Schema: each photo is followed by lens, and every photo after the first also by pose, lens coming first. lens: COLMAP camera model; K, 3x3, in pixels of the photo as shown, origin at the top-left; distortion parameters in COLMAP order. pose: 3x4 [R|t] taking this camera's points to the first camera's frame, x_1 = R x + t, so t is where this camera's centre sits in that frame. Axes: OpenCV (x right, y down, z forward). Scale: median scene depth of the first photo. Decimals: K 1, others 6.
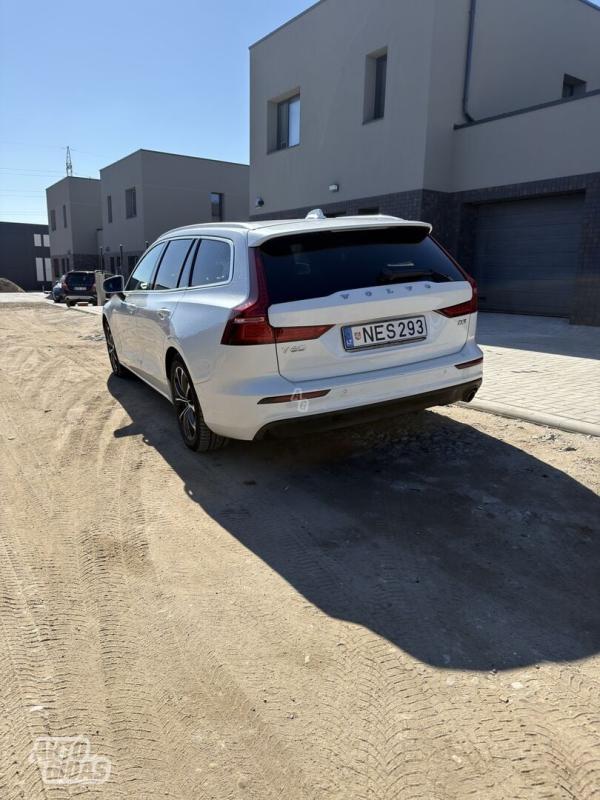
lens RADIAL K [[560.2, 0, 298.7], [0, 560.2, 398.9], [0, 0, 1]] dist [0.061321, -0.012236]
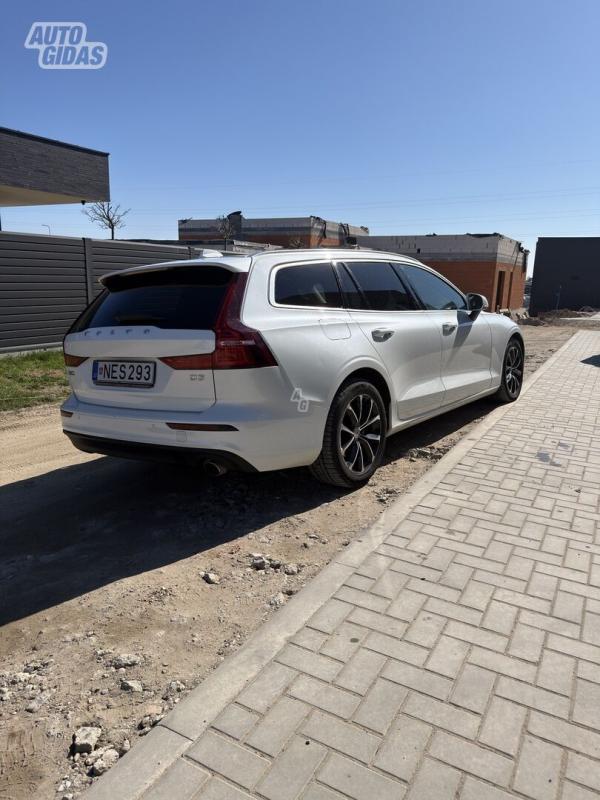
lens RADIAL K [[560.2, 0, 298.6], [0, 560.2, 402.2], [0, 0, 1]] dist [0.061321, -0.012236]
pose [[0.462164, 0.188556, -0.866517, 1.173484], [-0.211013, 0.972451, 0.099061, -0.230547], [0.861323, 0.137064, 0.489220, 0.775796]]
